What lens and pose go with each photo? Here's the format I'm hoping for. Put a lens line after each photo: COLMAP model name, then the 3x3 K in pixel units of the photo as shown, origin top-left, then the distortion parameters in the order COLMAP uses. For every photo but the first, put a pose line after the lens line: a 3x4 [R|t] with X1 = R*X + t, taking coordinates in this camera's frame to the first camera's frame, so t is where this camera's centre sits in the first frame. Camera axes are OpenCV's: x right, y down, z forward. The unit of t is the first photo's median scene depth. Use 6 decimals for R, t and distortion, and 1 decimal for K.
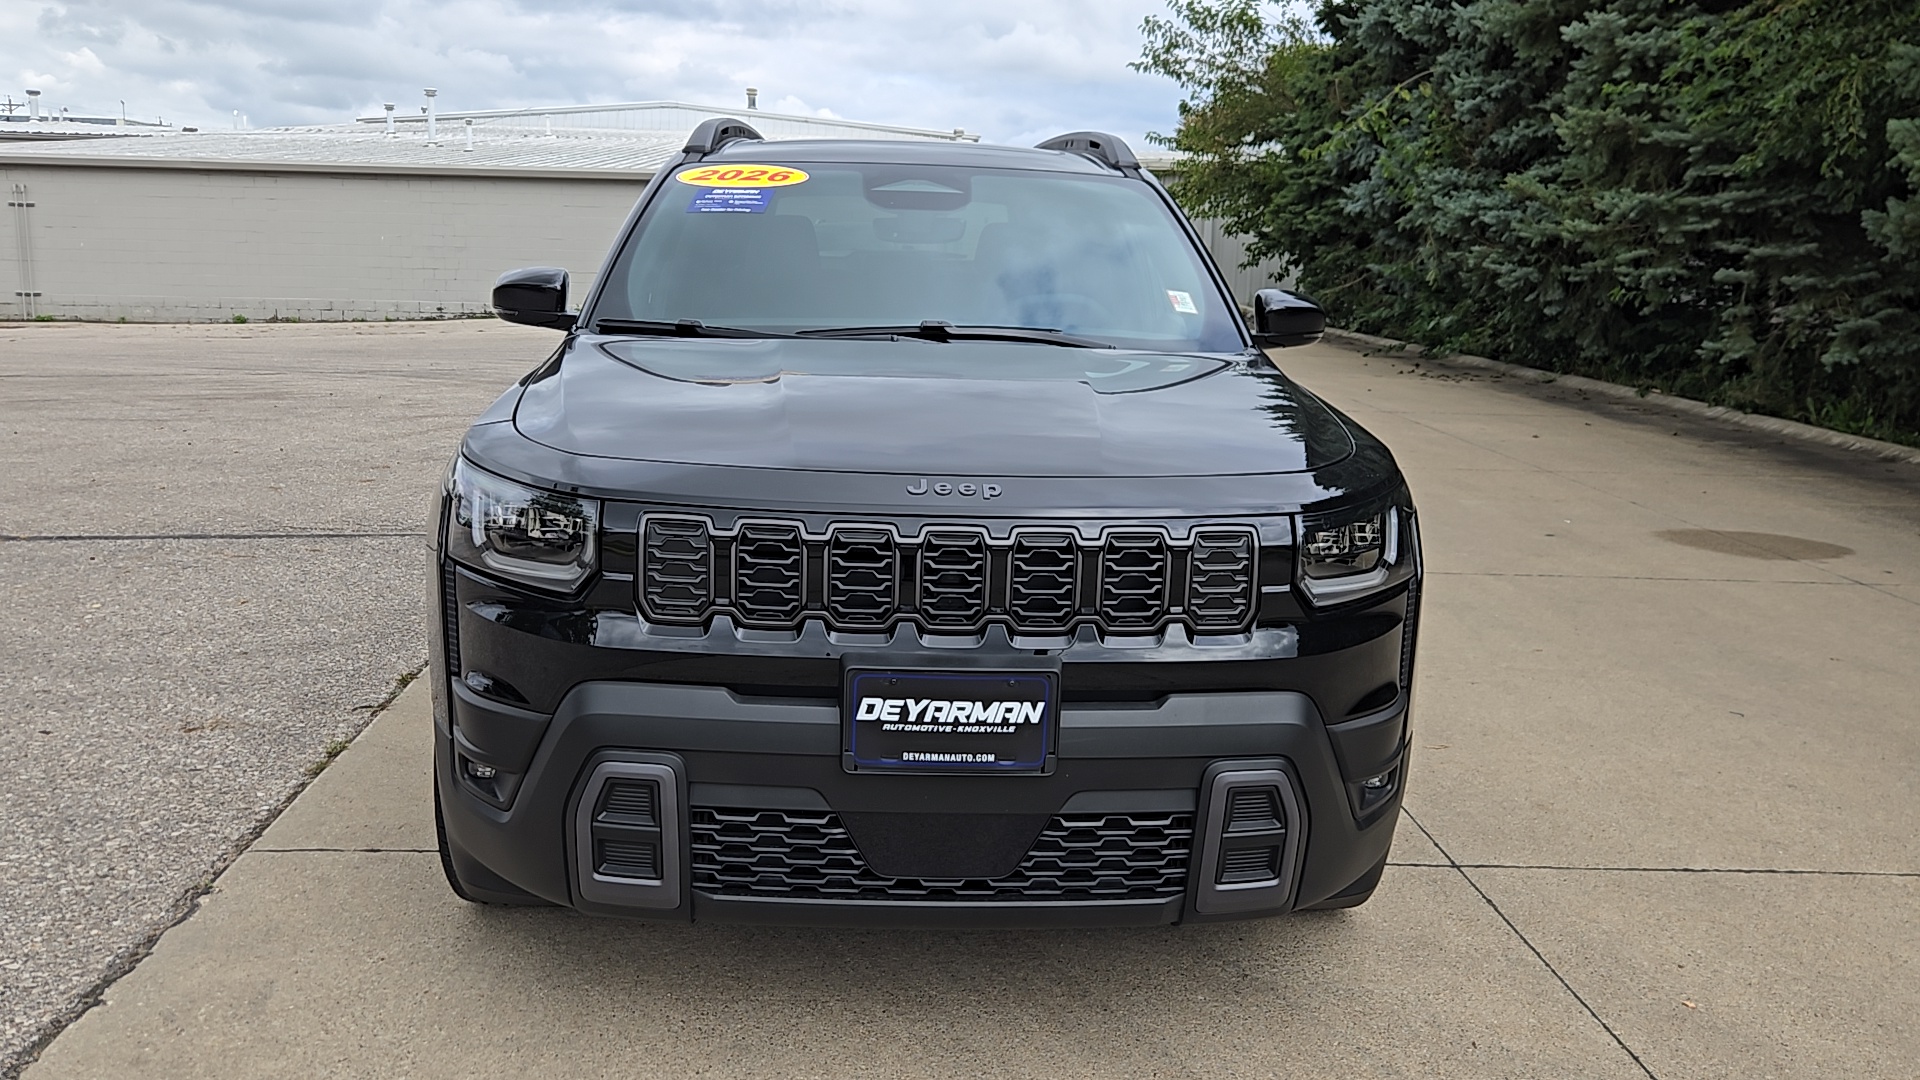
lens RADIAL K [[1599.2, 0, 954.2], [0, 1599.2, 535.6], [0, 0, 1]] dist [0.011742, -0.000903]
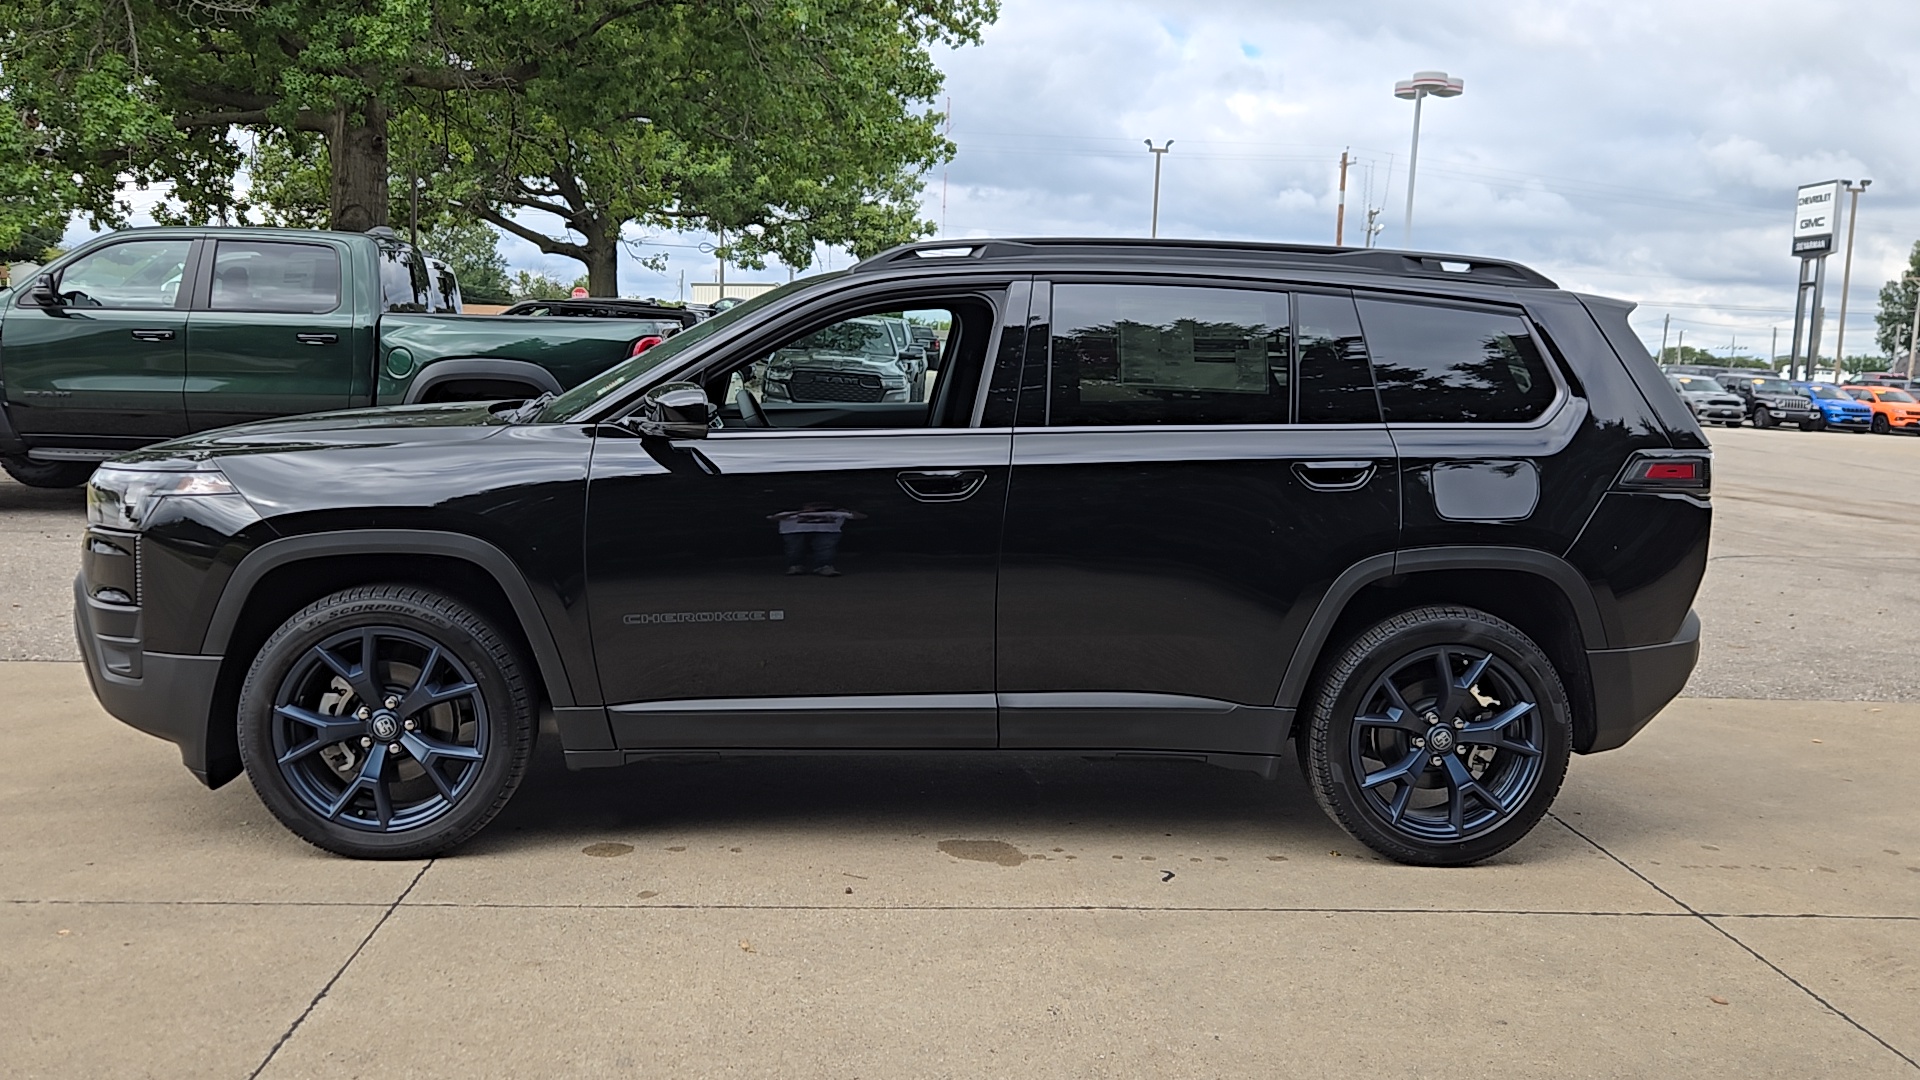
lens RADIAL K [[1599.2, 0, 954.2], [0, 1599.2, 535.6], [0, 0, 1]] dist [0.011742, -0.000903]
pose [[0.021345, 0.086823, -0.995995, 0.175093], [-0.221942, 0.971776, 0.079956, -0.025374], [0.974826, 0.219347, 0.040012, 0.163801]]
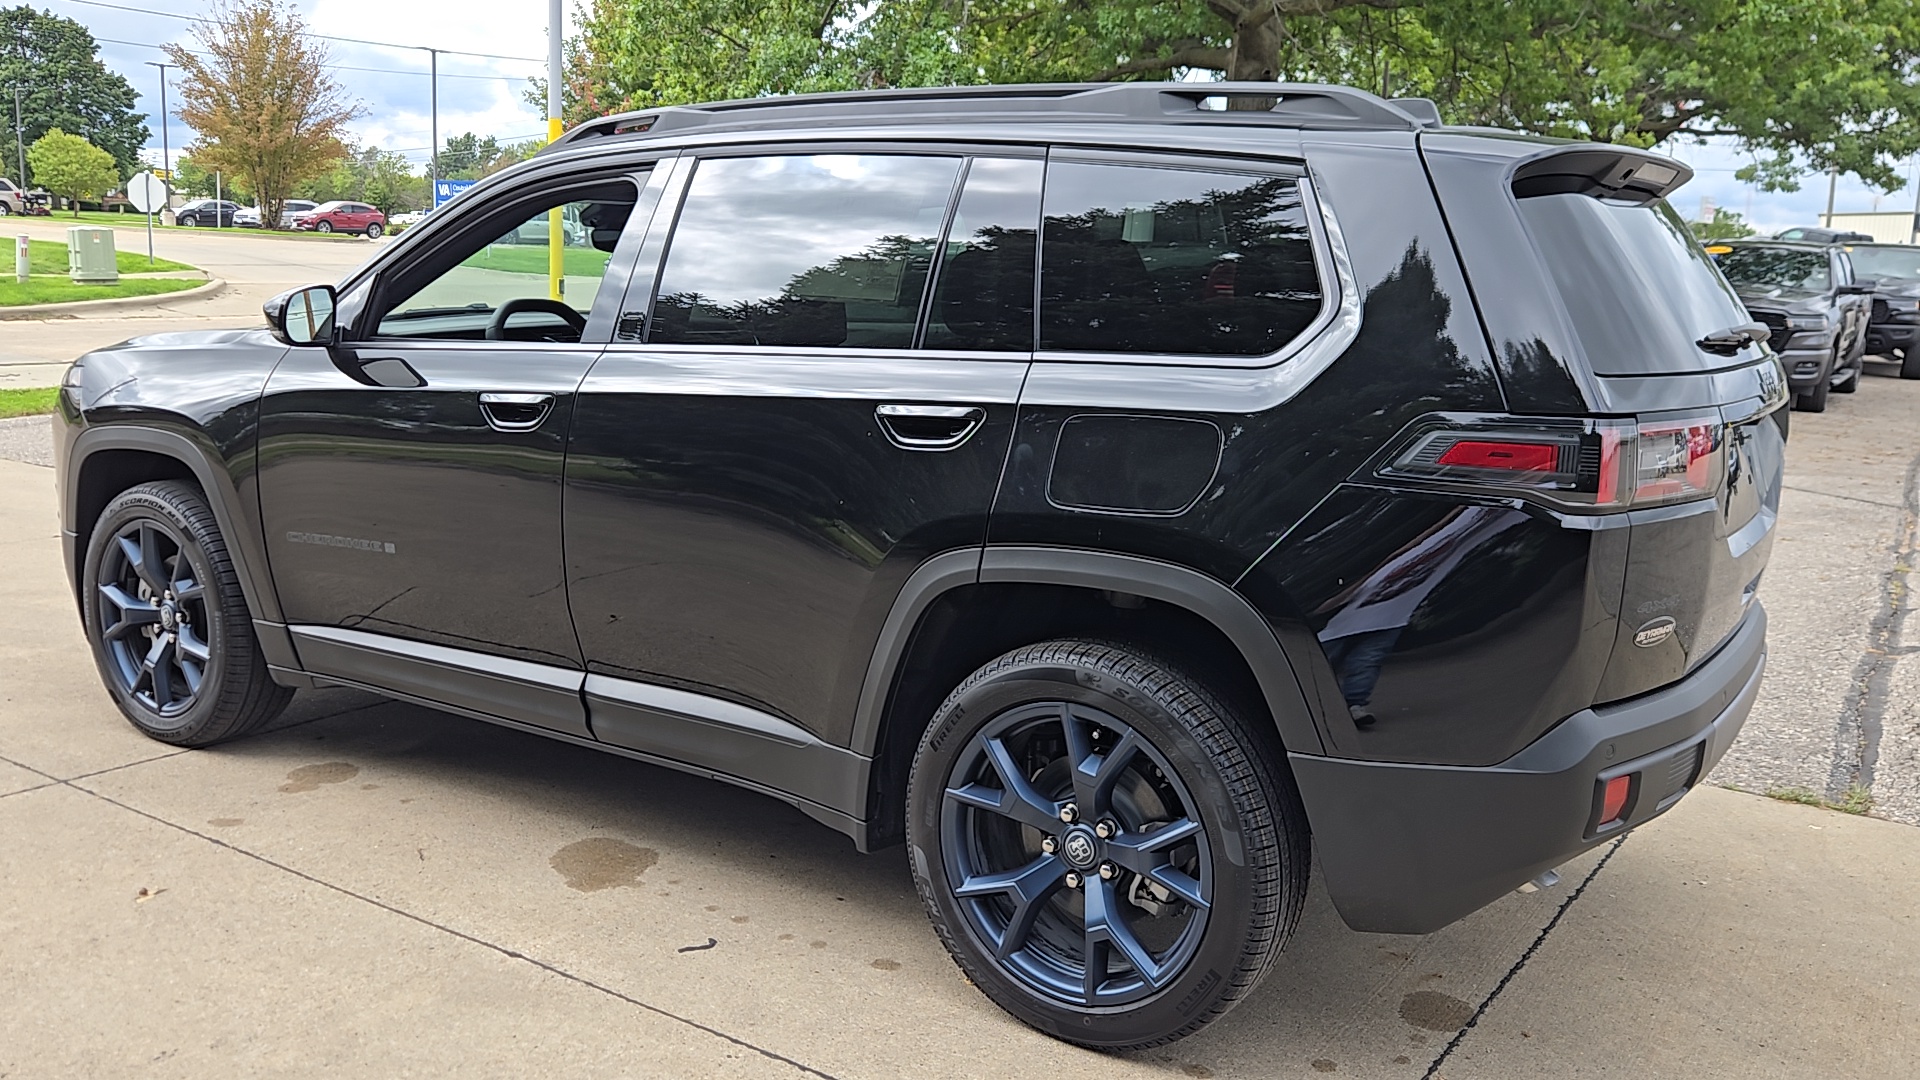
lens RADIAL K [[1599.2, 0, 954.2], [0, 1599.2, 535.6], [0, 0, 1]] dist [0.011742, -0.000903]
pose [[-0.605341, 0.091330, -0.790710, 0.104198], [-0.195667, 0.945839, 0.259044, -0.047100], [0.771542, 0.311525, -0.554684, 0.264400]]
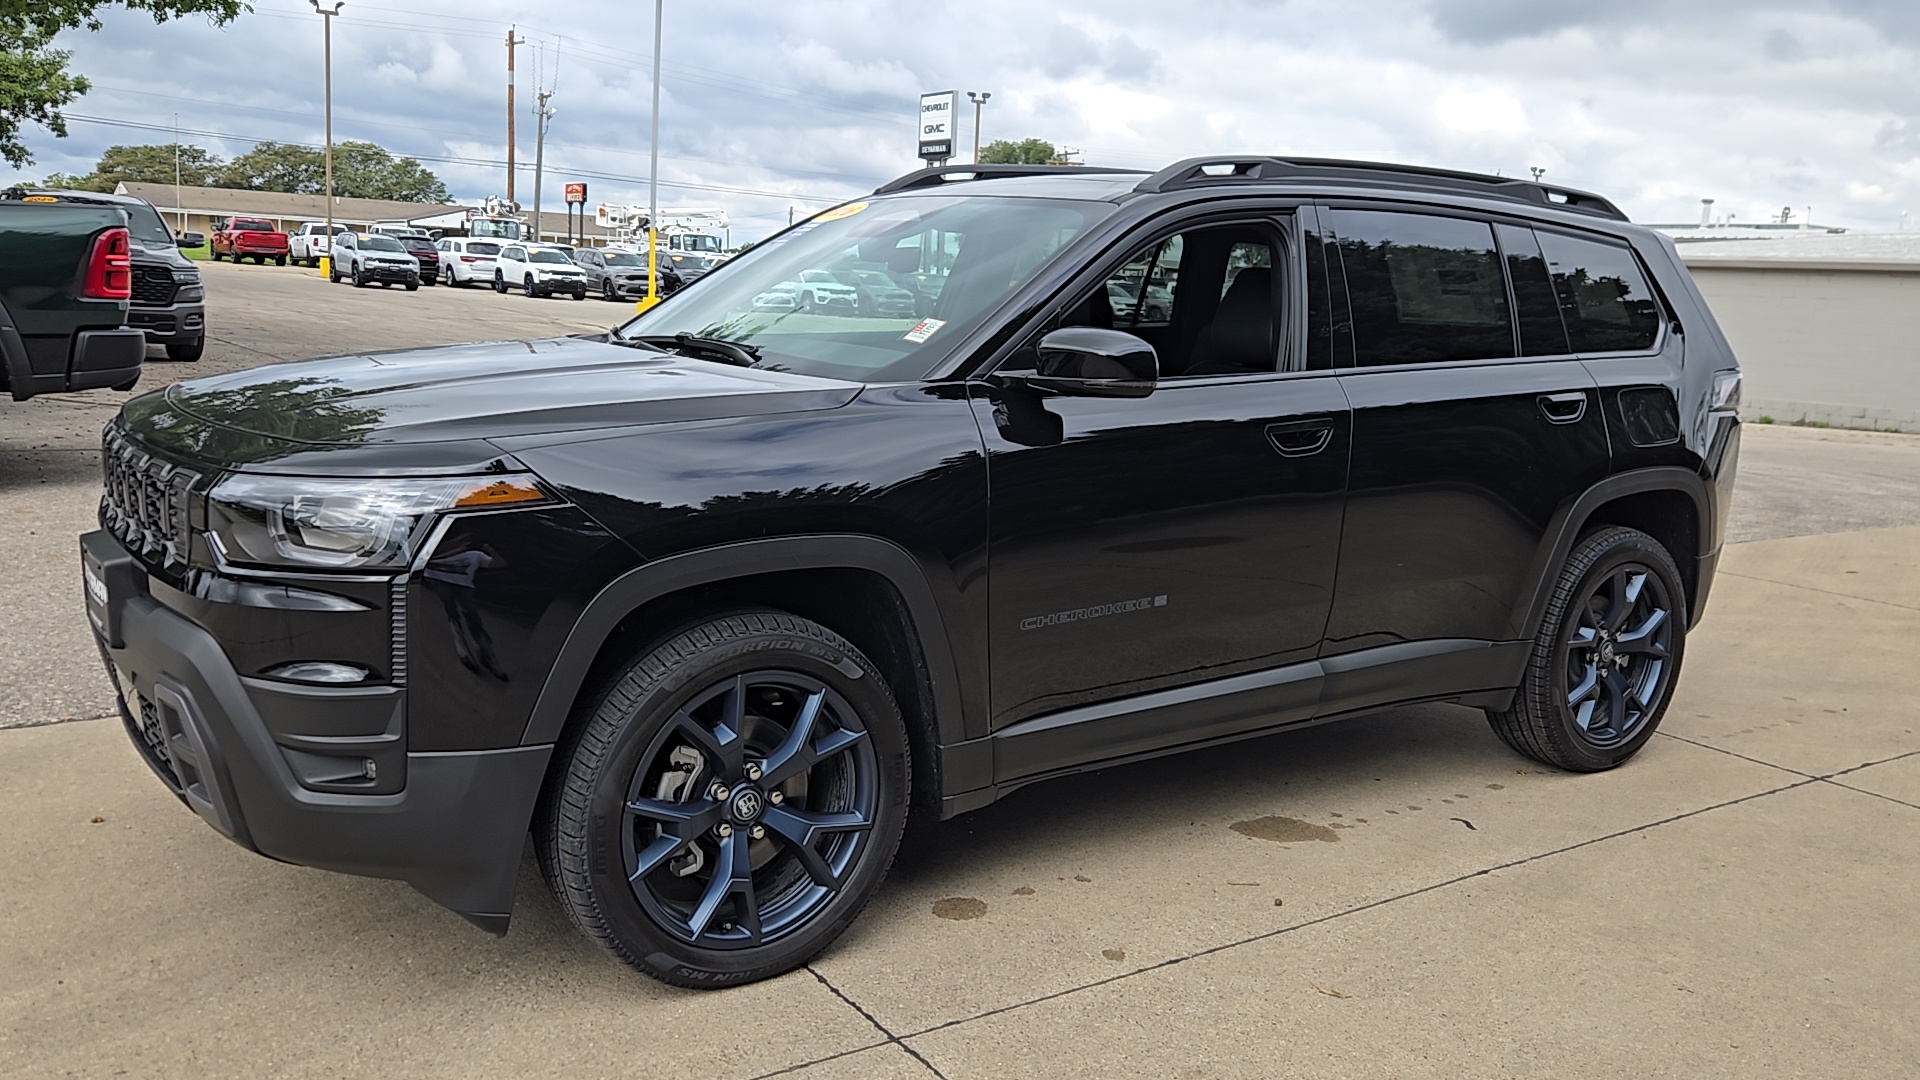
lens RADIAL K [[1599.2, 0, 954.2], [0, 1599.2, 535.6], [0, 0, 1]] dist [0.011742, -0.000903]
pose [[0.524745, 0.133158, -0.840780, 0.124357], [-0.188756, 0.981304, 0.037607, -0.009405], [0.830068, 0.138969, 0.540069, 0.073257]]
